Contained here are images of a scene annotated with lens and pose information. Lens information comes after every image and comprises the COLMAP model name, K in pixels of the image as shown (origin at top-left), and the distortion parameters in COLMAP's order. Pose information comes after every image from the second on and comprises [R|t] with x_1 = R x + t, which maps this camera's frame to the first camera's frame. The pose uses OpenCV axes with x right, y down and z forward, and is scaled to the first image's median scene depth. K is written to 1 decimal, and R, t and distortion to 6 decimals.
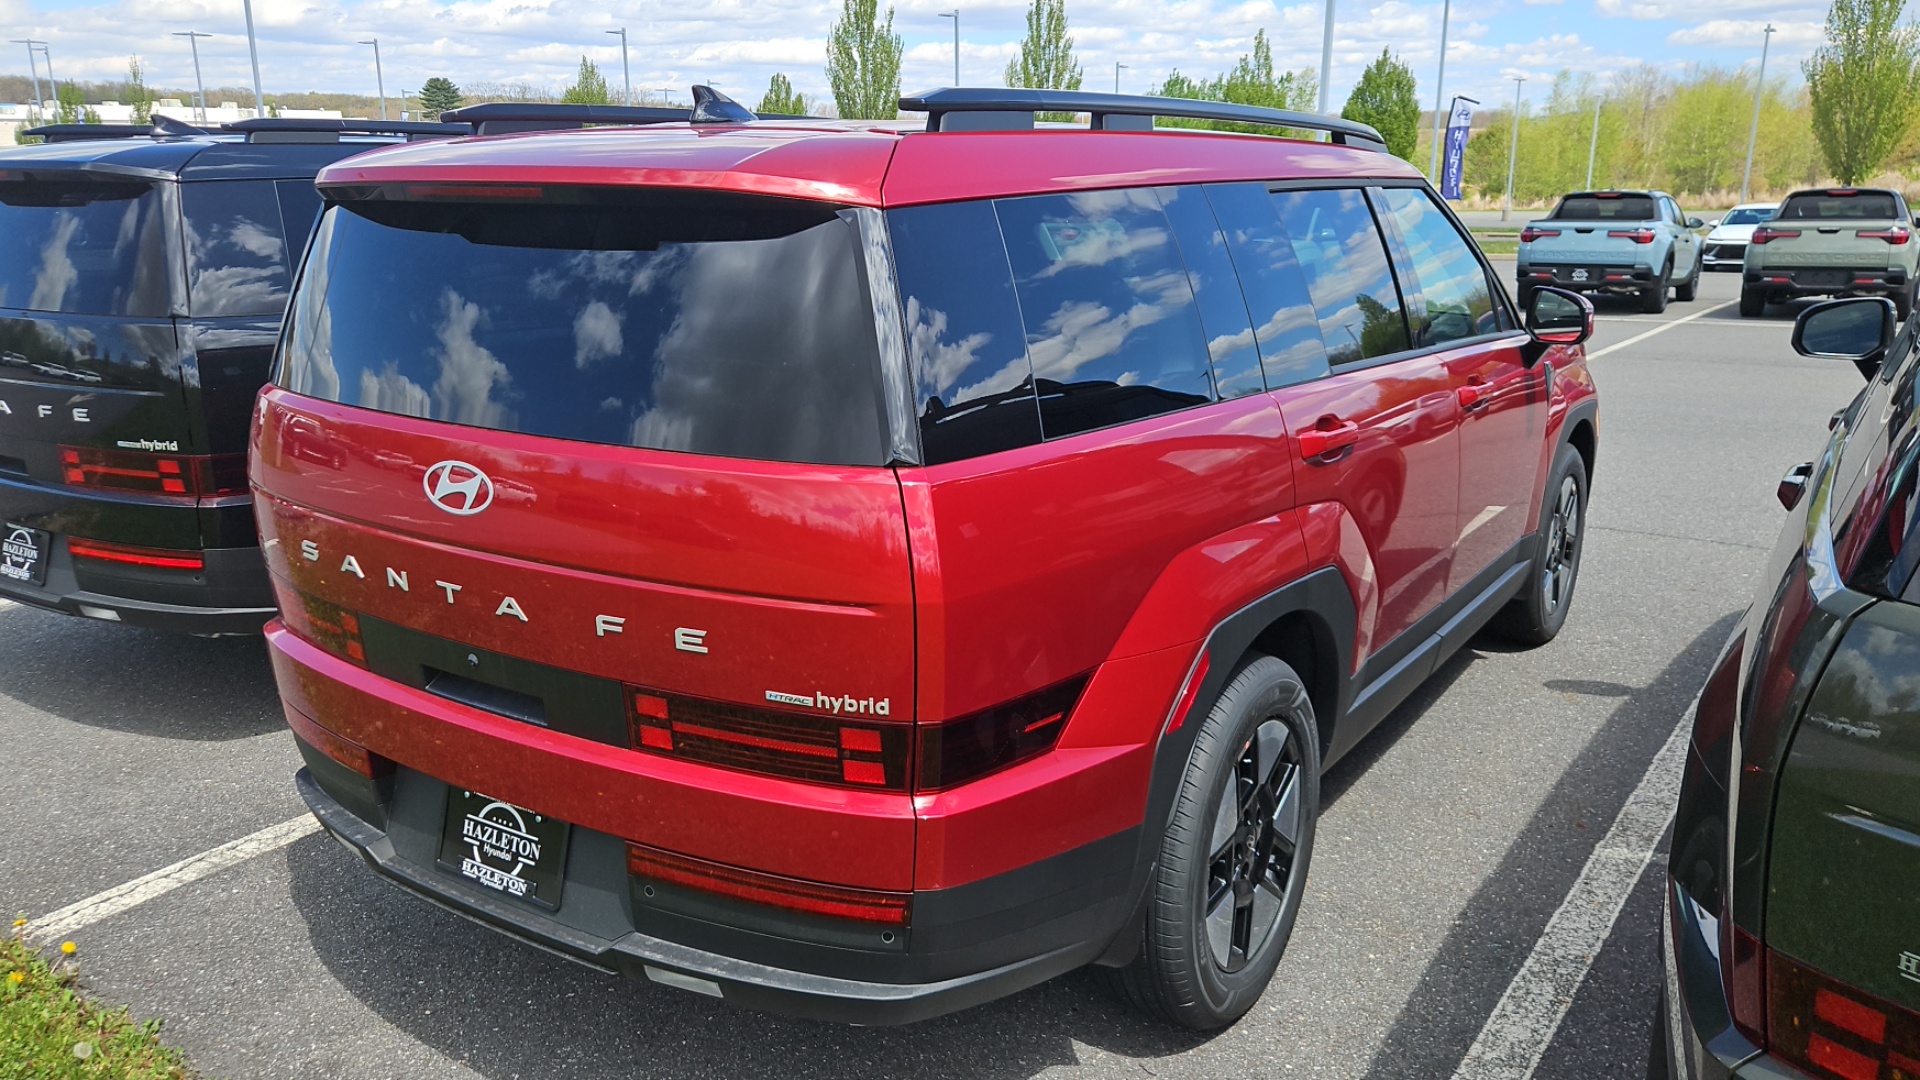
lens RADIAL K [[1390.4, 0, 961.8], [0, 1390.4, 530.8], [0, 0, 1]] dist [0.048504, -0.020224]
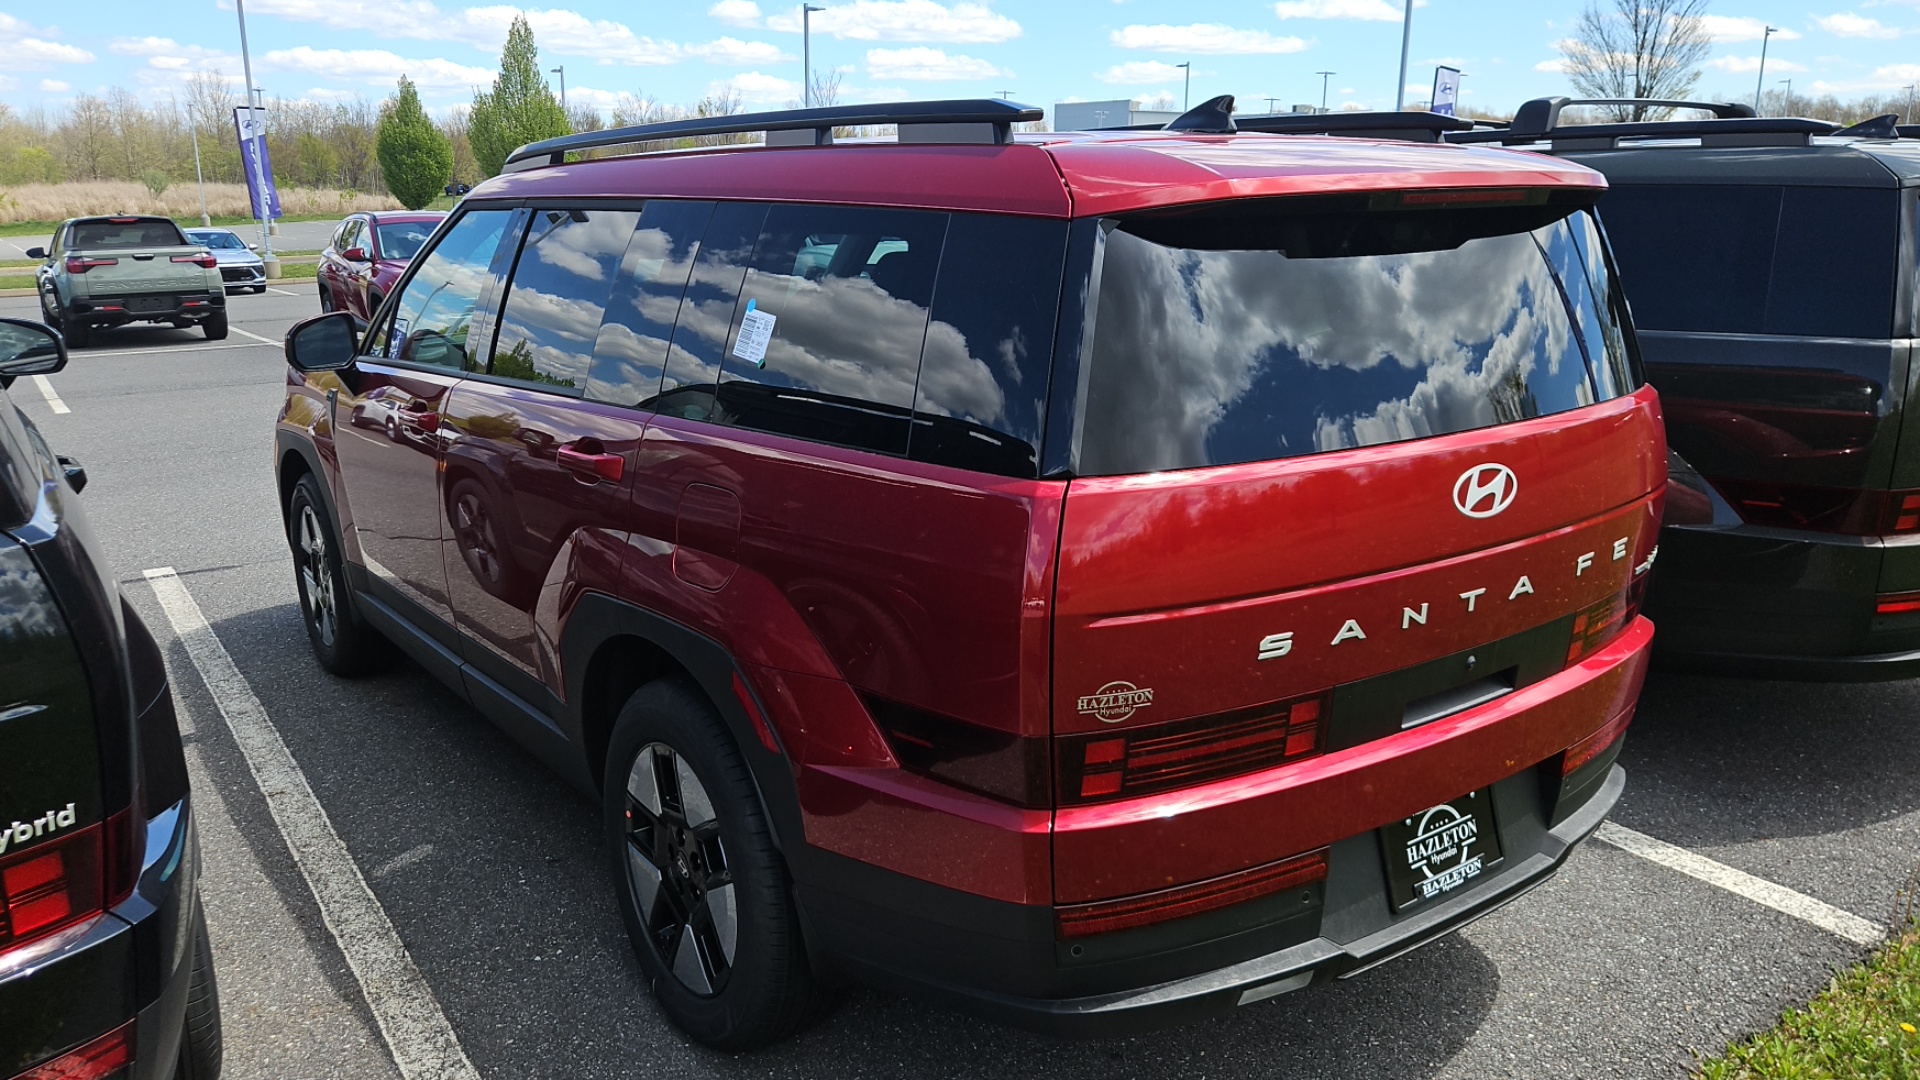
lens RADIAL K [[1390.4, 0, 943.5], [0, 1390.4, 550.0], [0, 0, 1]] dist [0.048504, -0.020224]
pose [[0.356300, -0.231105, 0.905340, -1.335665], [0.237869, 0.959441, 0.151301, -0.220951], [-0.903587, 0.161444, 0.396821, 0.899582]]
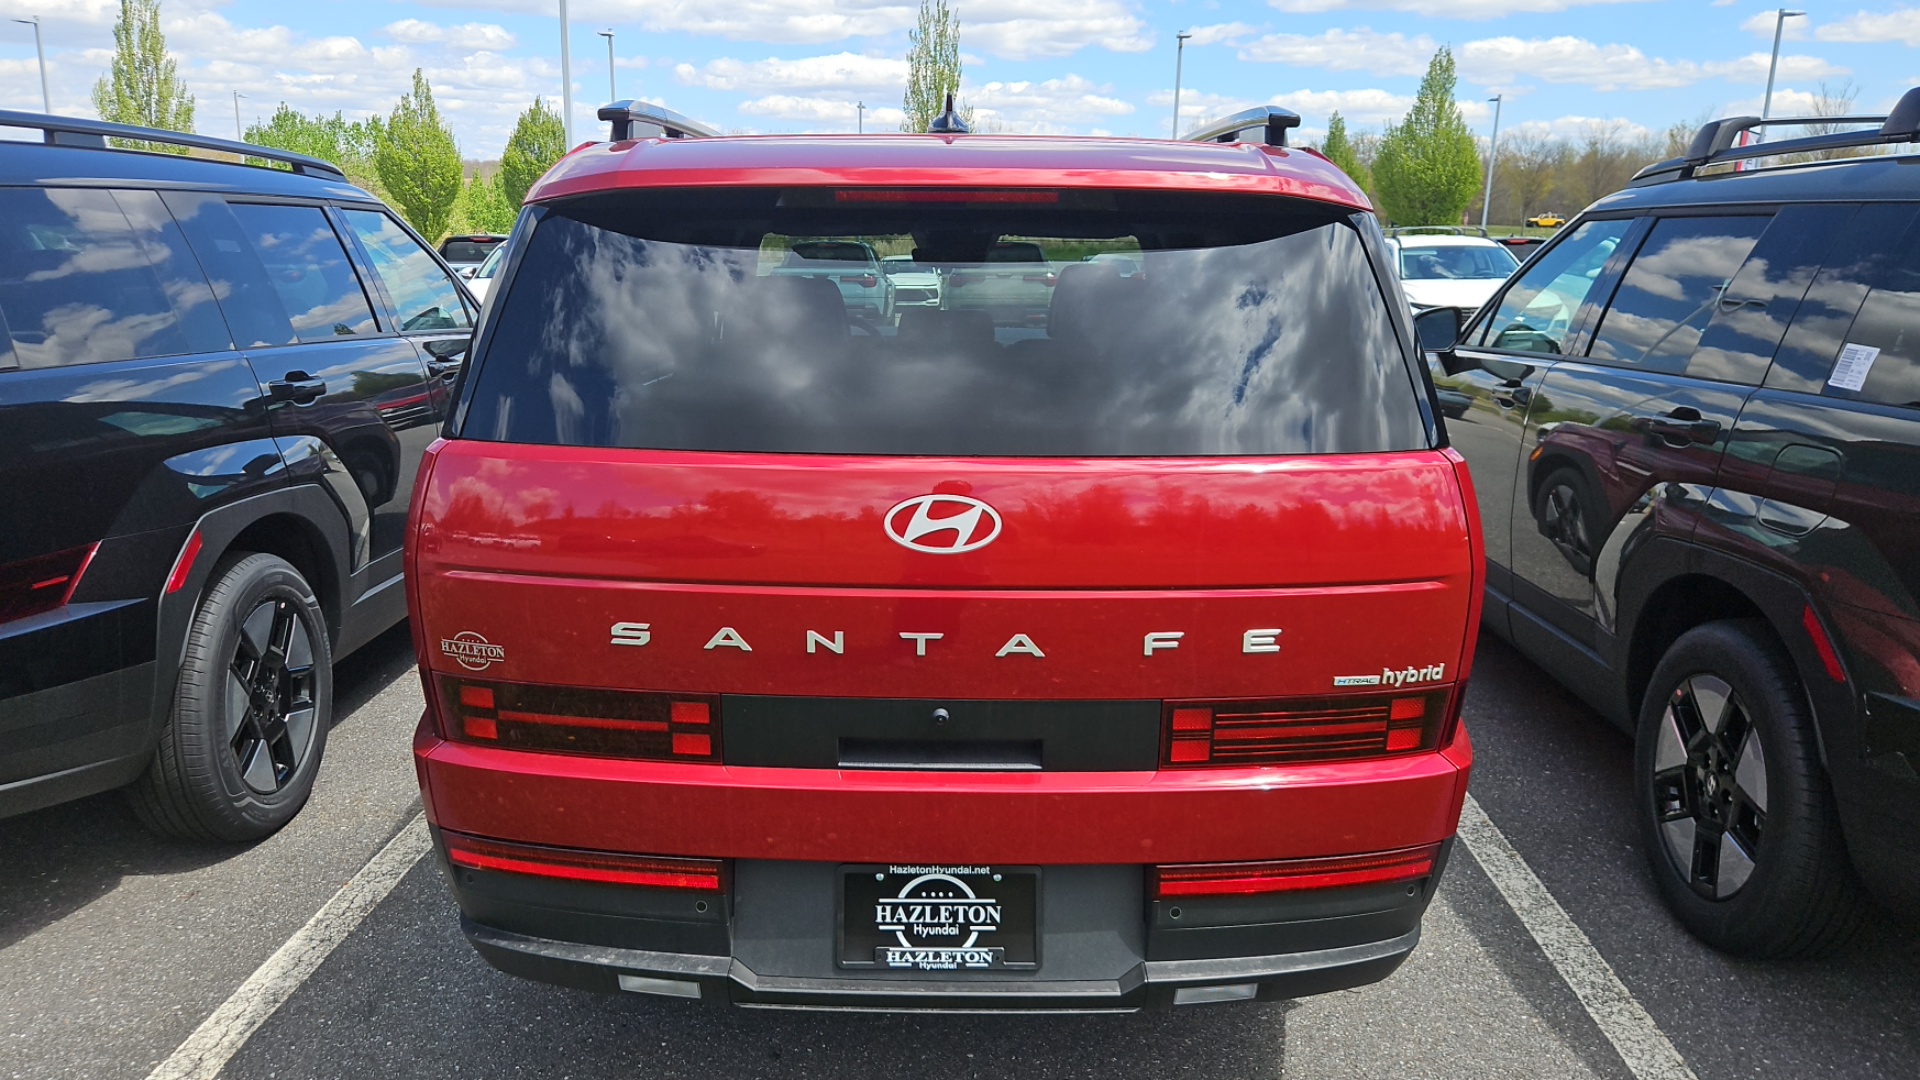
lens RADIAL K [[1390.4, 0, 945.7], [0, 1390.4, 535.7], [0, 0, 1]] dist [0.048504, -0.020224]
pose [[0.842498, -0.106770, 0.528013, -0.781505], [0.121785, 0.992536, 0.006382, -0.027028], [-0.524754, 0.058927, 0.849212, 0.222002]]
